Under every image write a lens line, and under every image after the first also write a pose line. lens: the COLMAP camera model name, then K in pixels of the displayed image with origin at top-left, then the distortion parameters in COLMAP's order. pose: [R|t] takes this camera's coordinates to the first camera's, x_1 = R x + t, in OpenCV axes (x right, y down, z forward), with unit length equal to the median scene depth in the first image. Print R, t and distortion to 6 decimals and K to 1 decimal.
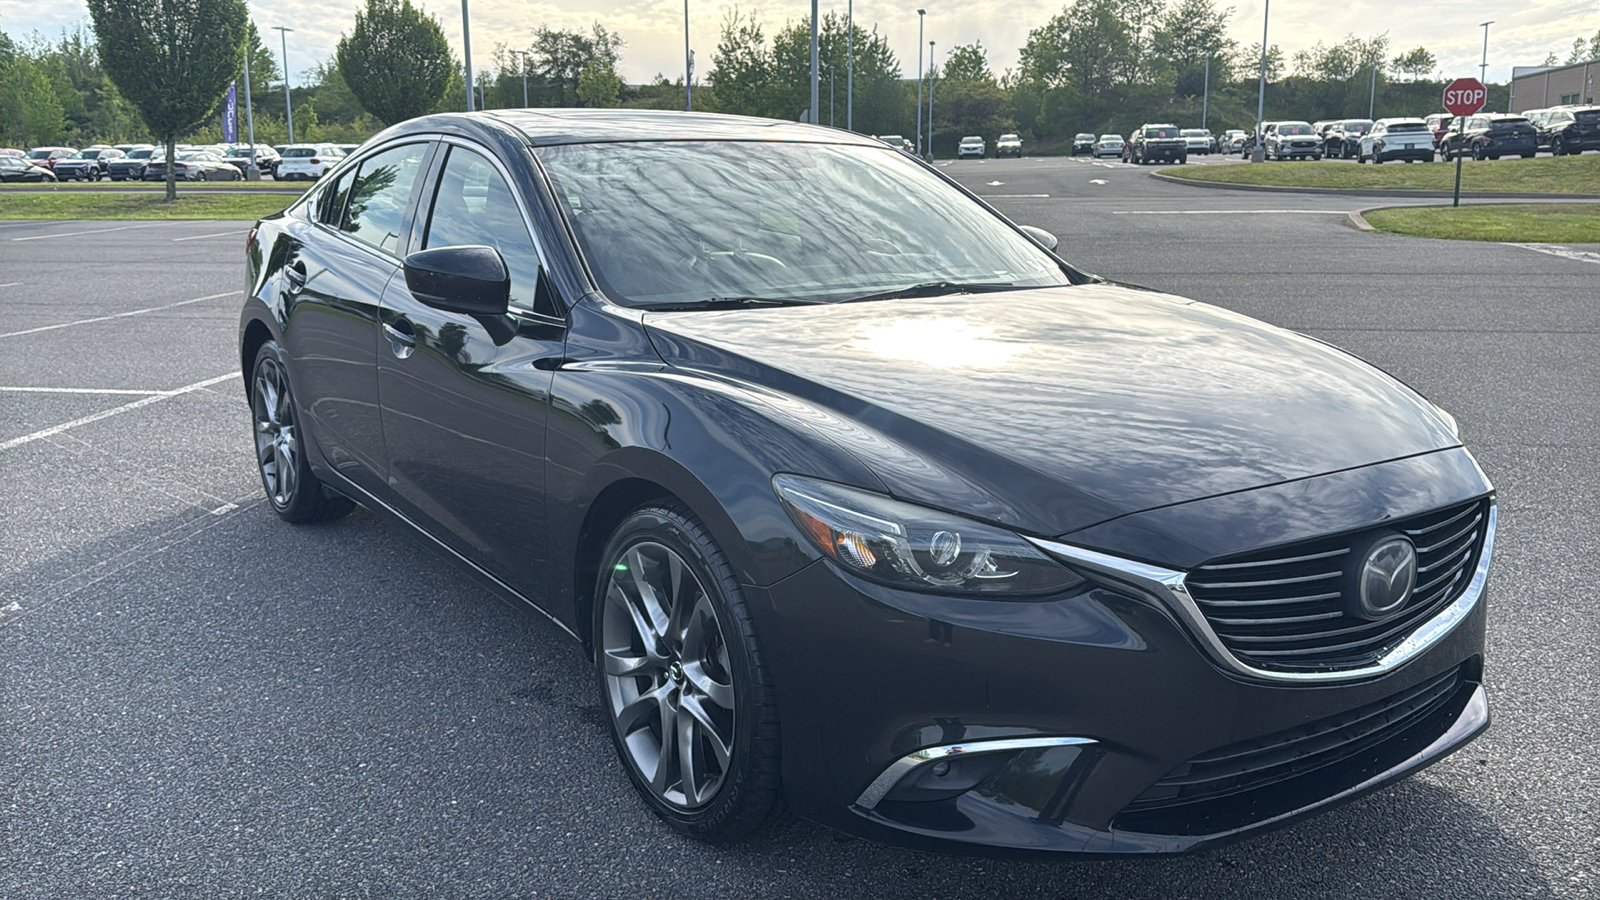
lens RADIAL K [[1374.5, 0, 784.4], [0, 1374.5, 452.9], [0, 0, 1]] dist [0.119230, -0.191885]
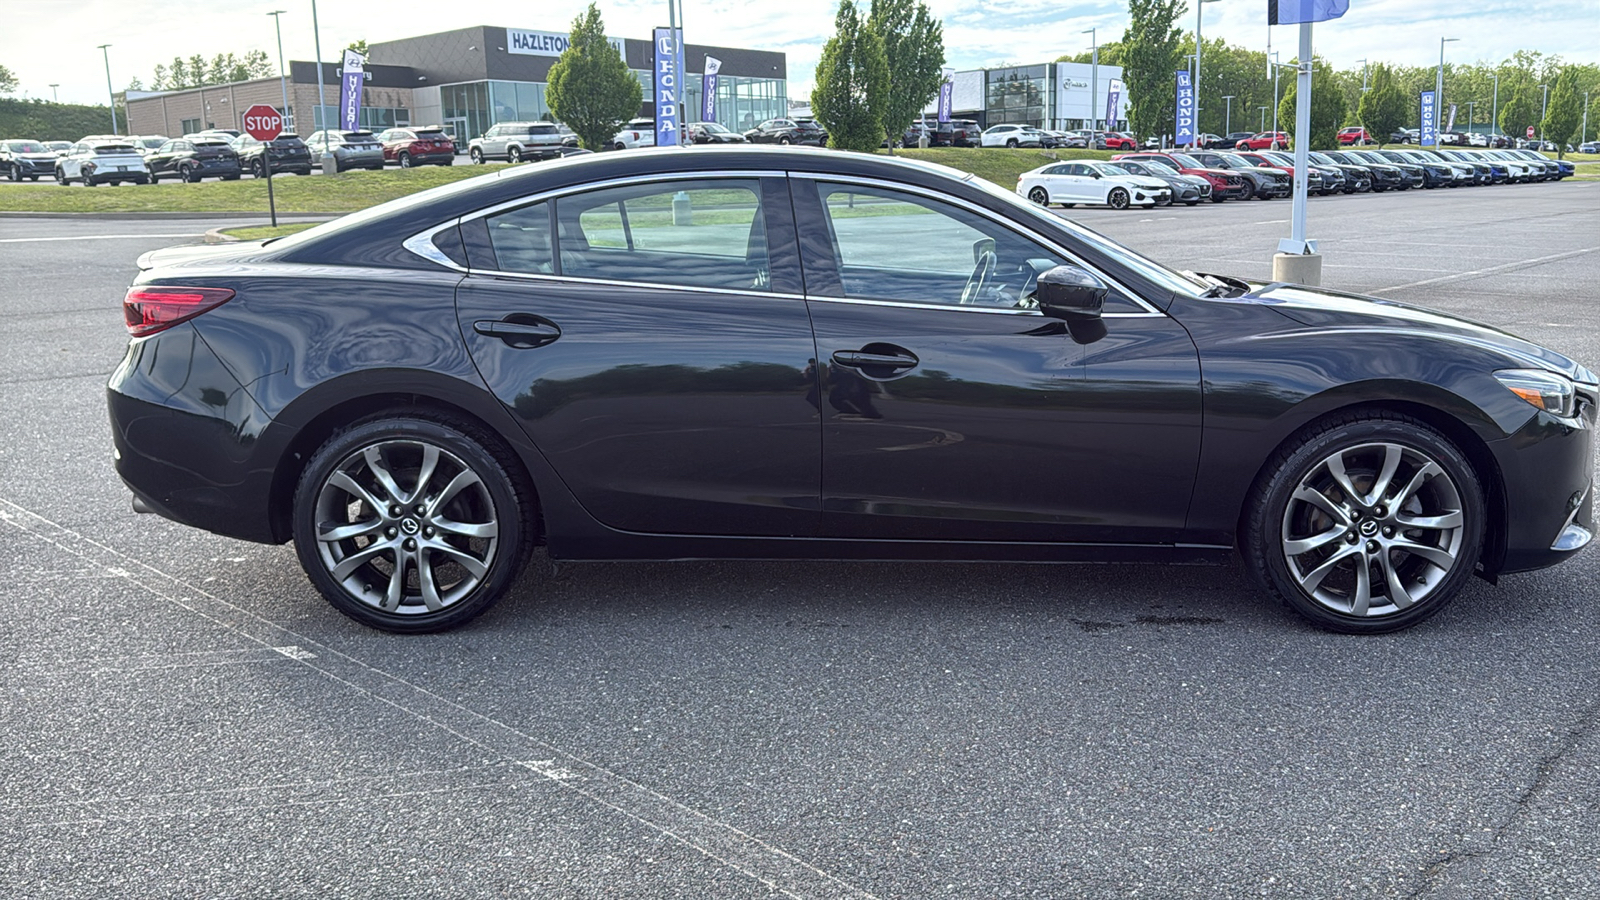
lens RADIAL K [[1375.5, 0, 838.5], [0, 1375.5, 447.0], [0, 0, 1]] dist [0.130100, -0.222945]
pose [[0.558215, -0.163044, 0.813518, -0.081056], [0.178398, 0.981154, 0.074229, -0.007124], [-0.810290, 0.103695, 0.576782, 0.029573]]
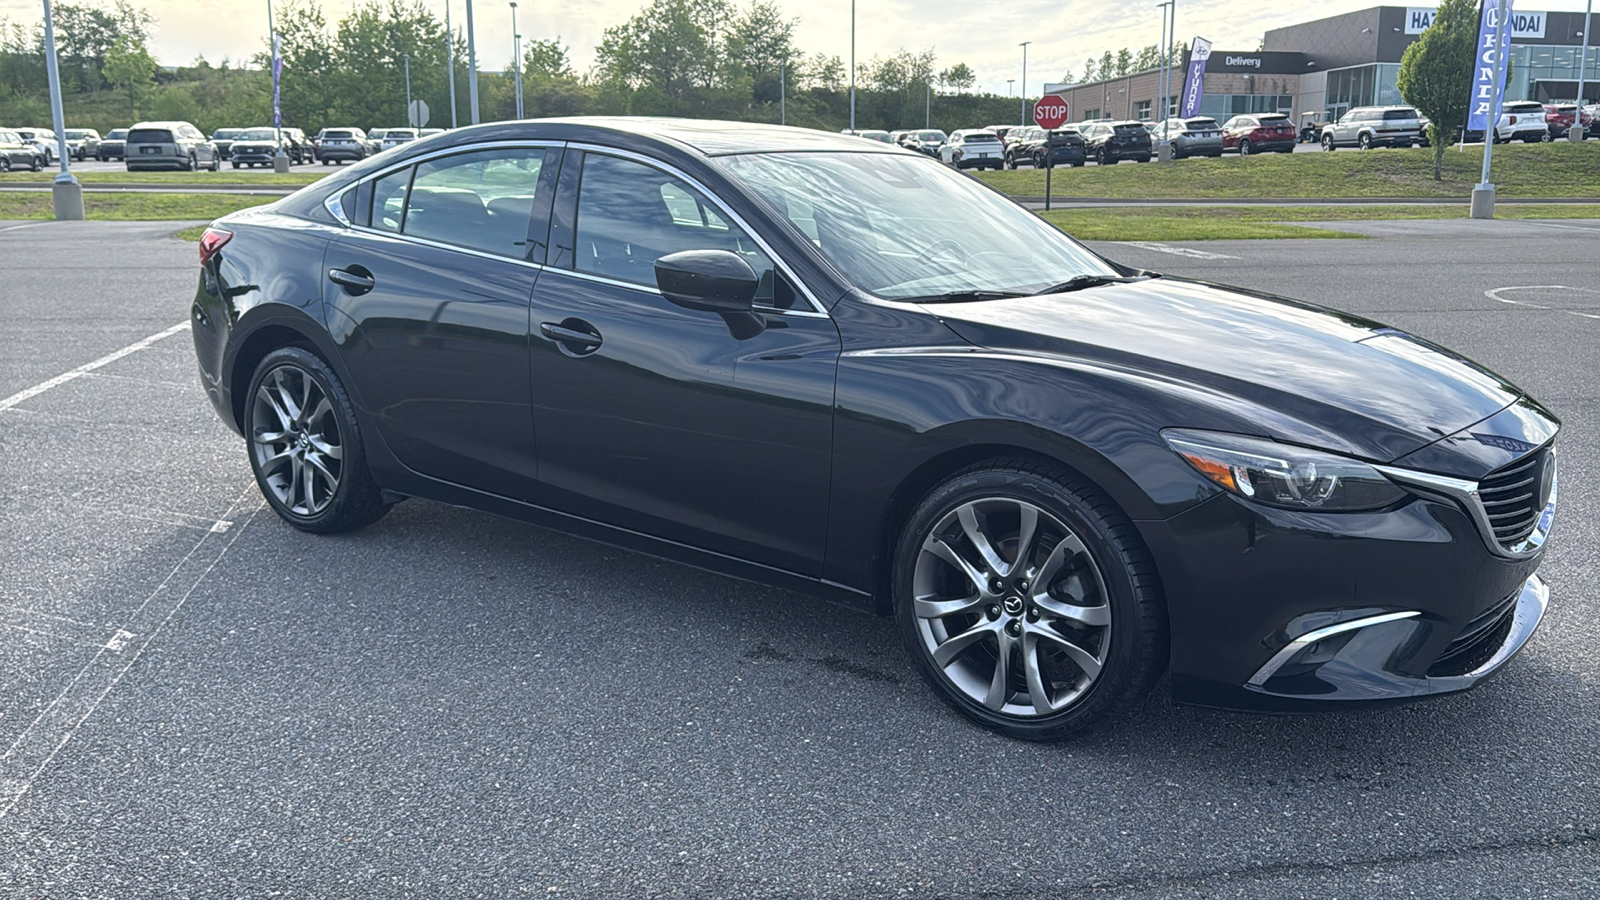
lens RADIAL K [[1374.5, 0, 832.1], [0, 1374.5, 481.7], [0, 0, 1]] dist [0.119230, -0.191885]
pose [[0.943986, -0.062016, 0.324105, -0.030418], [0.055313, 0.998022, 0.029862, 0.000416], [-0.325316, -0.010262, 0.945550, -0.003495]]
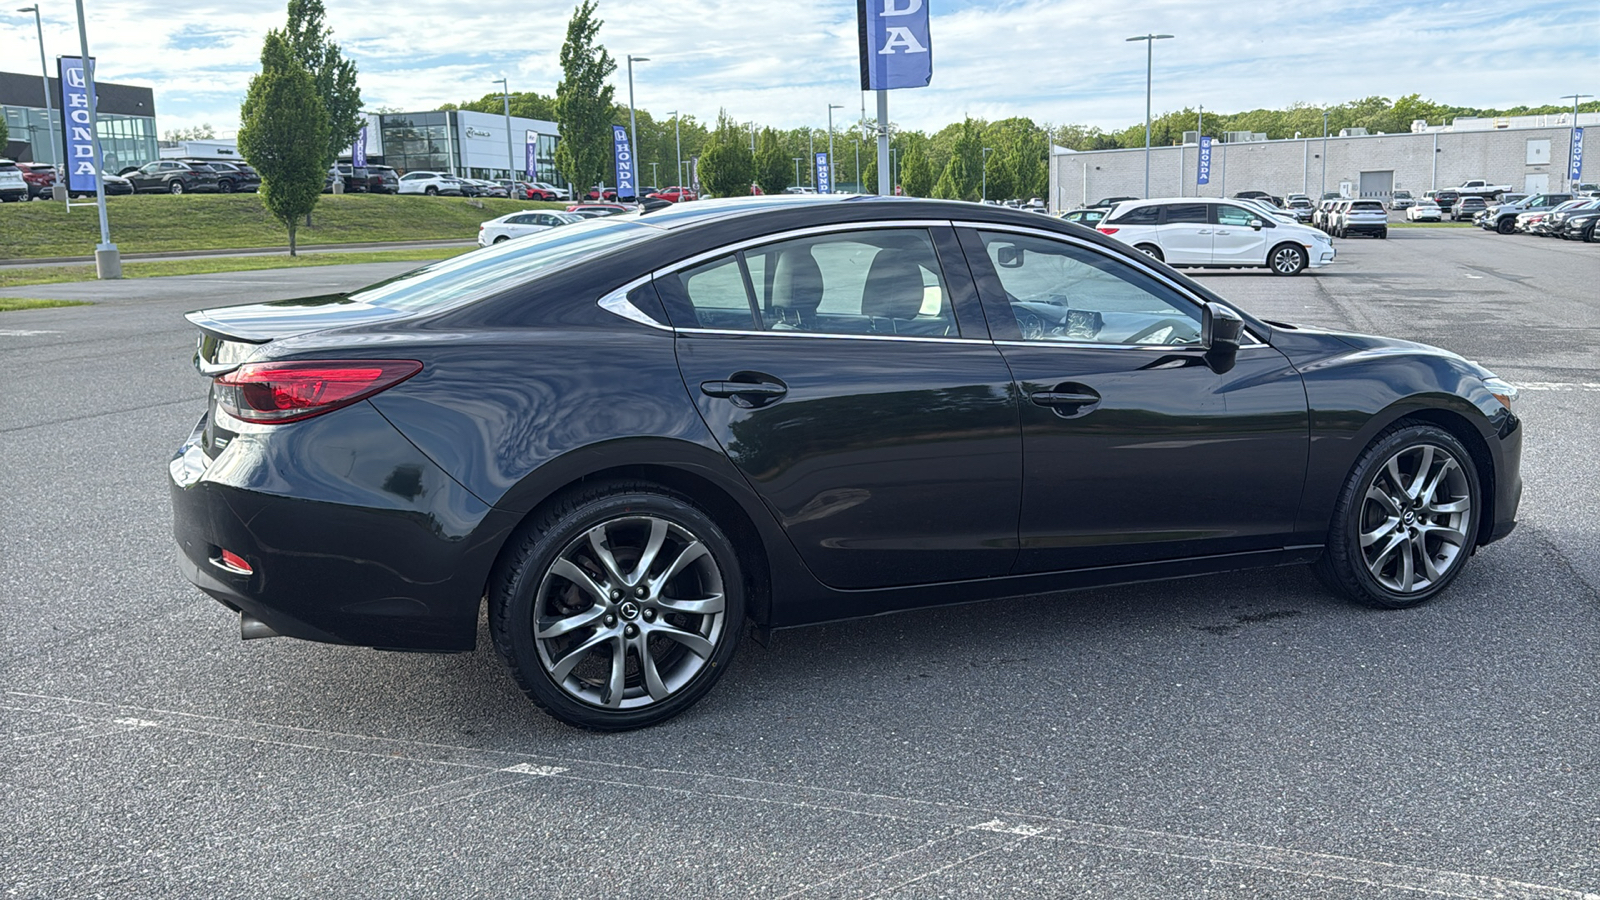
lens RADIAL K [[1374.5, 0, 841.4], [0, 1374.5, 453.7], [0, 0, 1]] dist [0.119230, -0.191885]
pose [[0.157081, -0.165655, 0.973593, -0.096894], [0.214103, 0.968098, 0.130177, -0.015640], [-0.964098, 0.188001, 0.187537, 0.068138]]
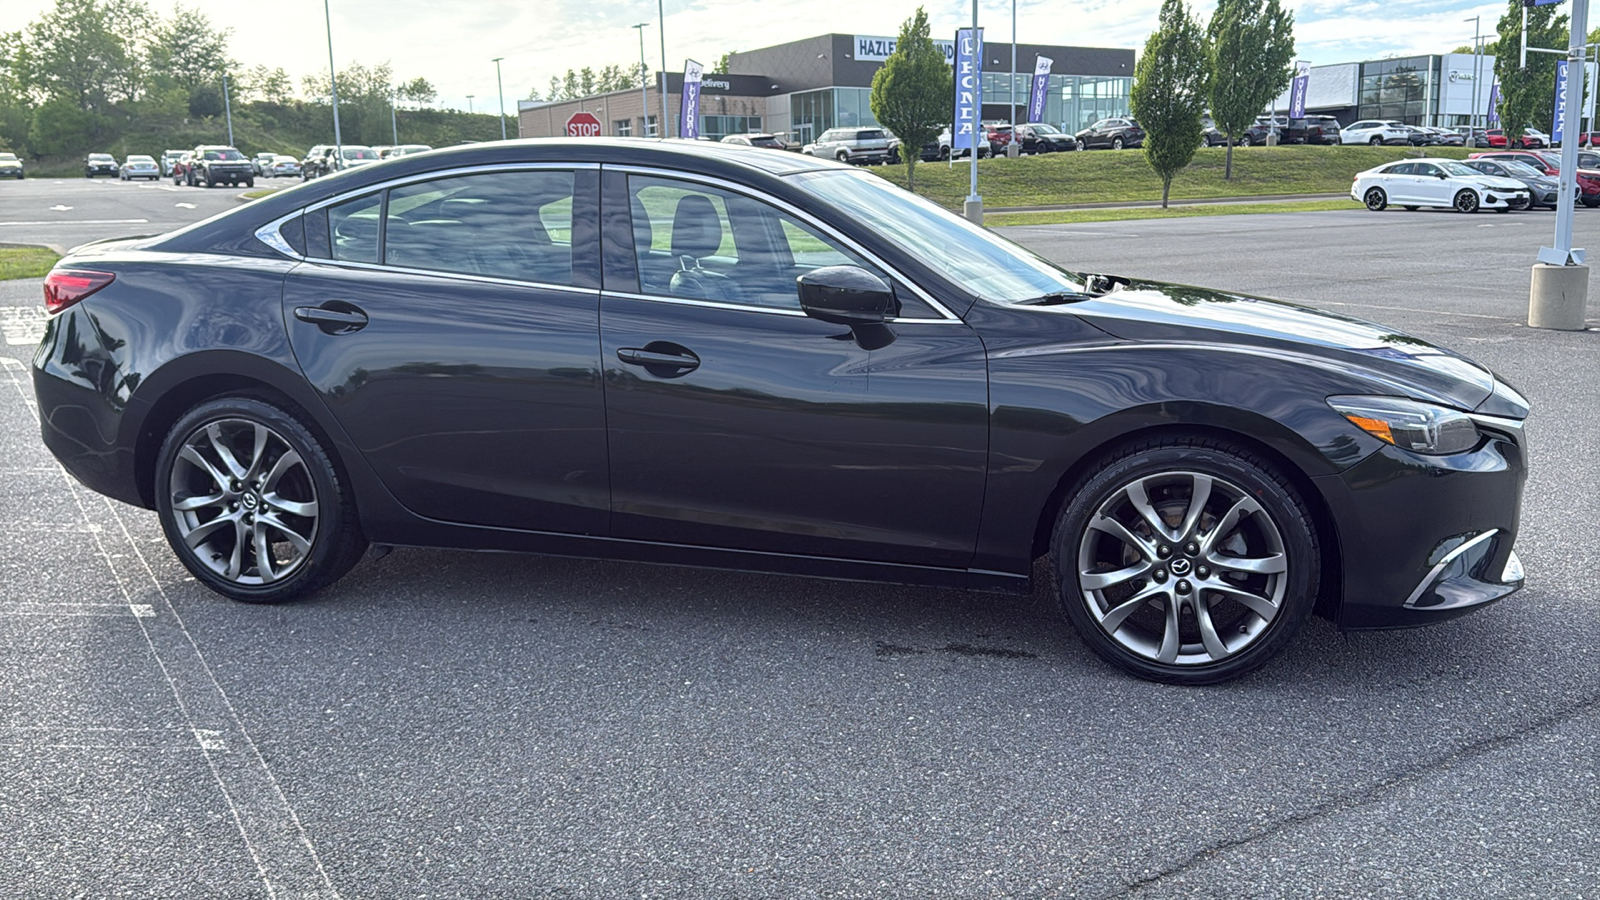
lens RADIAL K [[1374.5, 0, 838.0], [0, 1374.5, 476.6], [0, 0, 1]] dist [0.119230, -0.191885]
pose [[0.751430, -0.141197, 0.644528, -0.059330], [0.141342, 0.988605, 0.051788, -0.002204], [-0.644496, 0.052184, 0.762825, 0.009521]]
